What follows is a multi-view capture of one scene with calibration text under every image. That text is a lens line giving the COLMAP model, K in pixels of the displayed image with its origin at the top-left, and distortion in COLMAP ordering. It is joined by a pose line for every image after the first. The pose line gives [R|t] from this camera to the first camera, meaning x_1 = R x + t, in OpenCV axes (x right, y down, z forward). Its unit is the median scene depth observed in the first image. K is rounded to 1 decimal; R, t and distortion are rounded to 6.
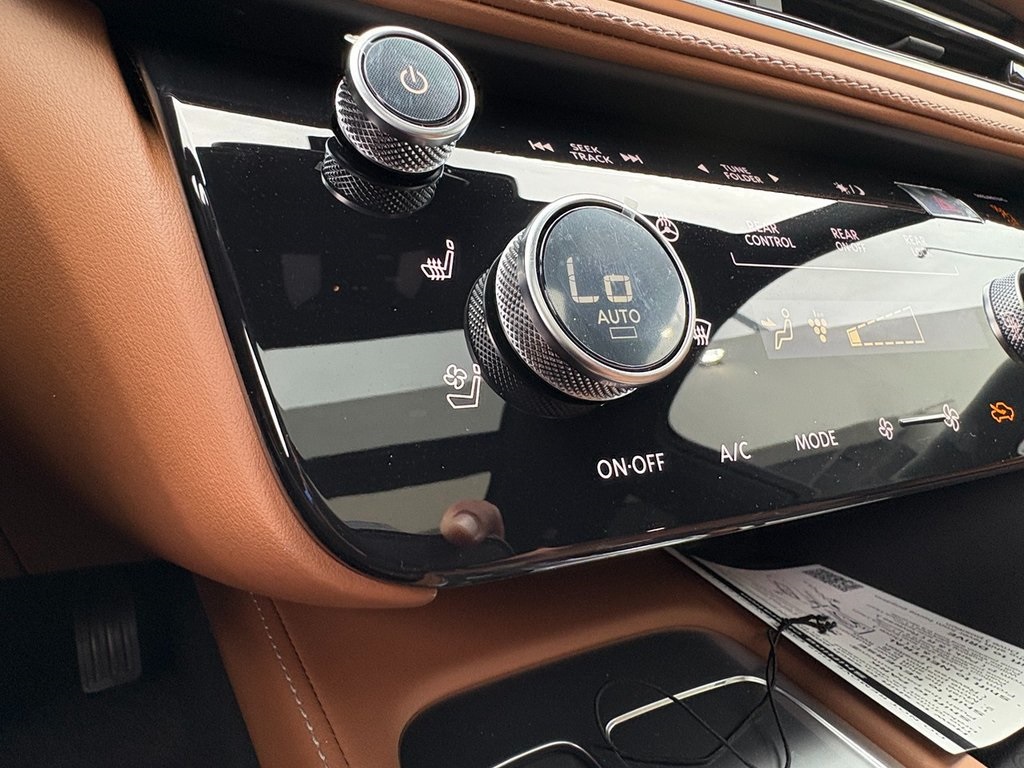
lens RADIAL K [[604.8, 0, 487.4], [0, 604.8, 386.7], [0, 0, 1]] dist [0.004099, 0.000772]
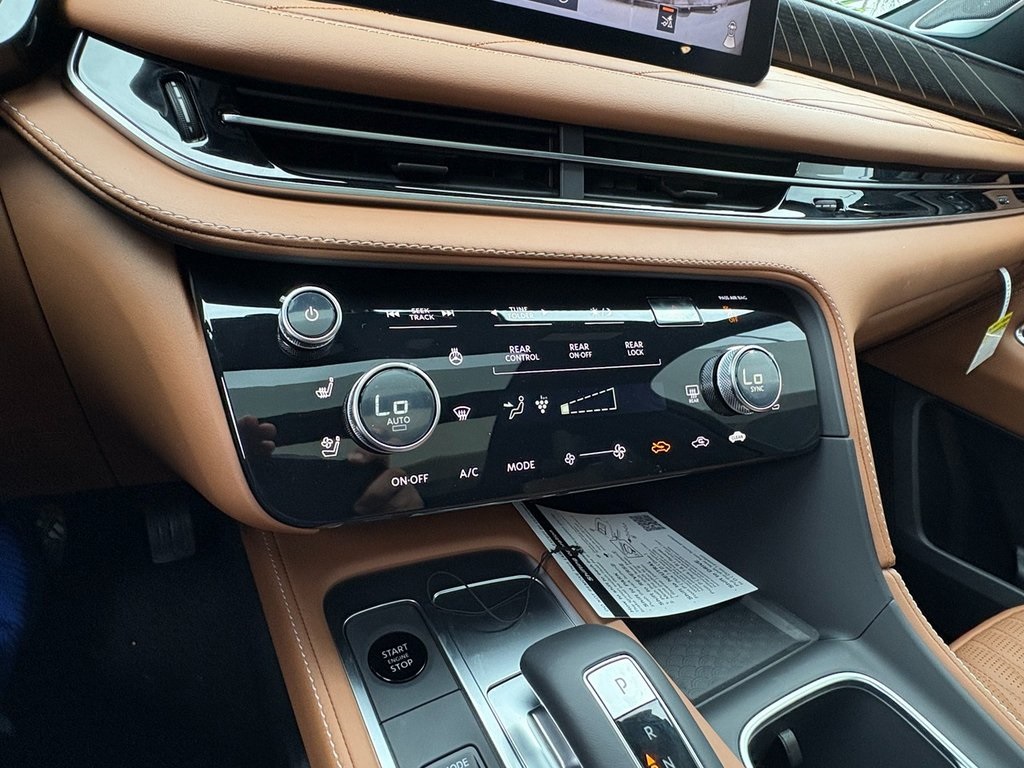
lens RADIAL K [[583.6, 0, 512.0], [0, 583.6, 384.0], [0, 0, 1]] dist [0.021175, 0.000700]
pose [[0.998038, 0.060462, -0.016265, 0.629708], [-0.057802, 0.989586, 0.131829, -0.533553], [0.024066, -0.130630, 0.991139, -1.110640]]
